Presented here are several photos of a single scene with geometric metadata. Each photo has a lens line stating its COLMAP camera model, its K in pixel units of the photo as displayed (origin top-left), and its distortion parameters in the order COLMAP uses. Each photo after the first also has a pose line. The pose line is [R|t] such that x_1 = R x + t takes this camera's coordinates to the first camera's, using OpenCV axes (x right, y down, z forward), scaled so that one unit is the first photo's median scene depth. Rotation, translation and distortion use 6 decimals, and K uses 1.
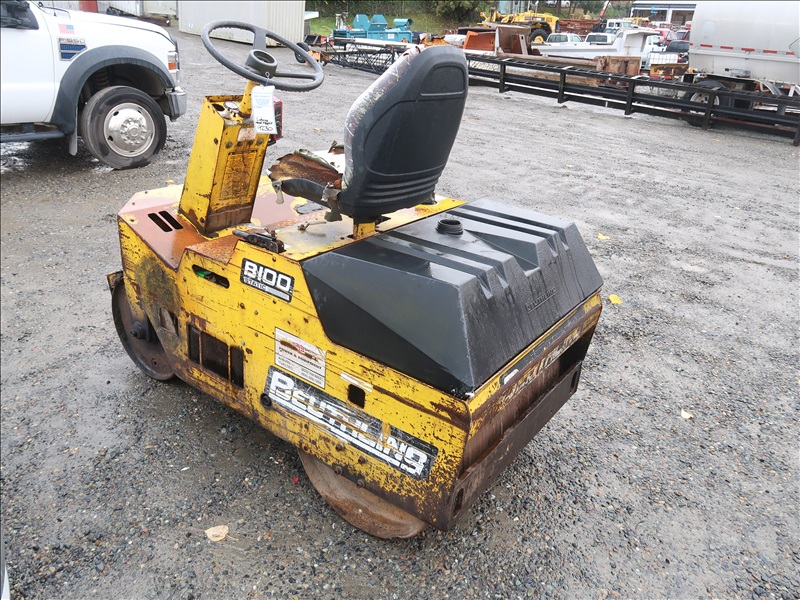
lens RADIAL K [[623.1, 0, 399.0], [0, 623.1, 299.8], [0, 0, 1]] dist [-0.013040, 0.000975]
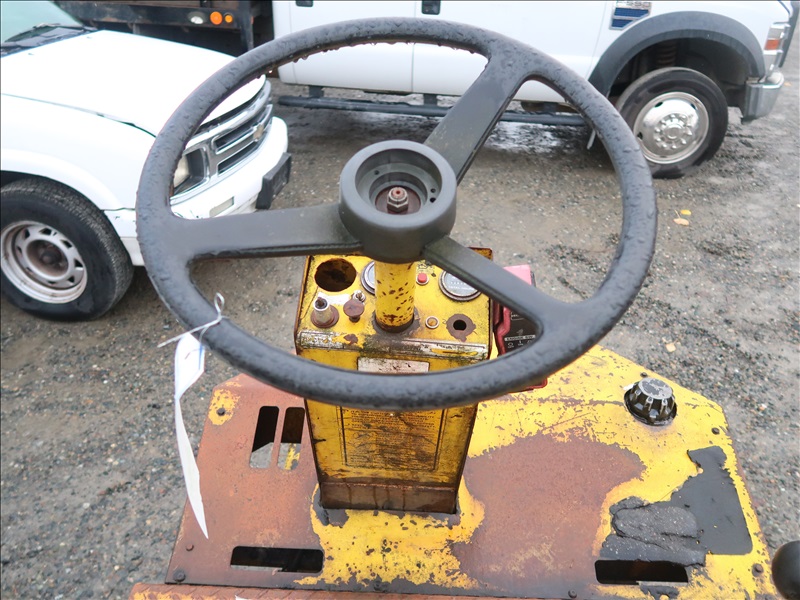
lens RADIAL K [[623.1, 0, 400.9], [0, 623.1, 299.3], [0, 0, 1]] dist [-0.013040, 0.000975]
pose [[0.577808, 0.372052, -0.726440, -0.008217], [-0.323261, 0.921591, 0.214878, -0.148367], [0.749426, 0.110672, 0.652773, 0.316265]]
